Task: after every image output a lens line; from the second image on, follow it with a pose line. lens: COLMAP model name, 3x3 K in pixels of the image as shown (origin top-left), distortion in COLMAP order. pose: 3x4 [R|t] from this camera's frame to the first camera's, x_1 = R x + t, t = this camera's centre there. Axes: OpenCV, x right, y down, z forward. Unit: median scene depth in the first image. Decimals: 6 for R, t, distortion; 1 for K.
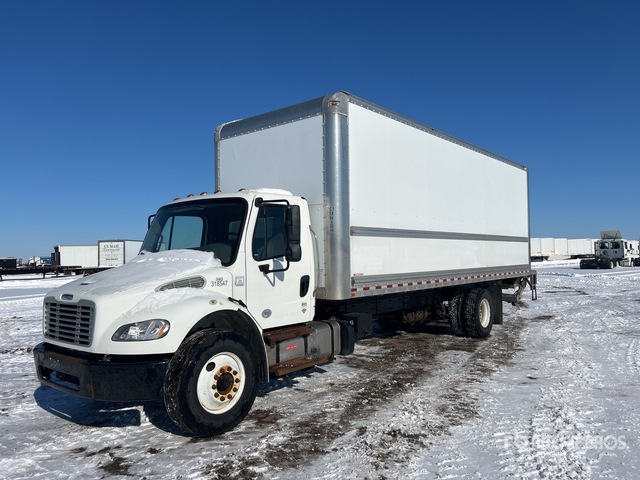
lens RADIAL K [[477.9, 0, 321.3], [0, 477.9, 239.3], [0, 0, 1]] dist [0.003752, 0.000274]
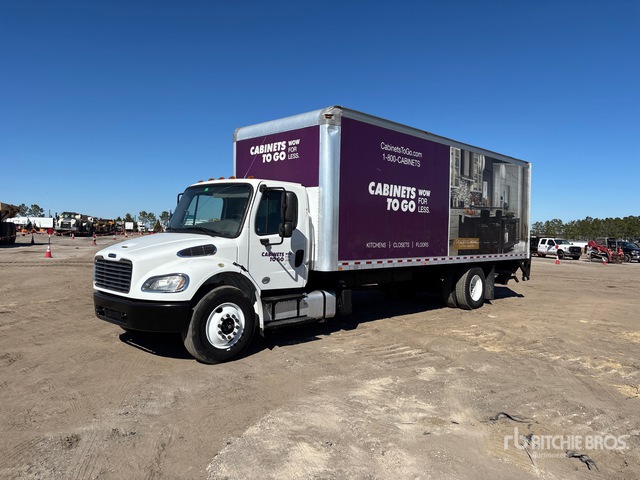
lens RADIAL K [[477.9, 0, 321.3], [0, 477.9, 239.3], [0, 0, 1]] dist [0.003752, 0.000274]
pose [[0.995745, 0.048813, -0.078166, 0.125804], [-0.045069, 0.997783, 0.048964, -0.012746], [0.080383, -0.045232, 0.995737, -0.231397]]
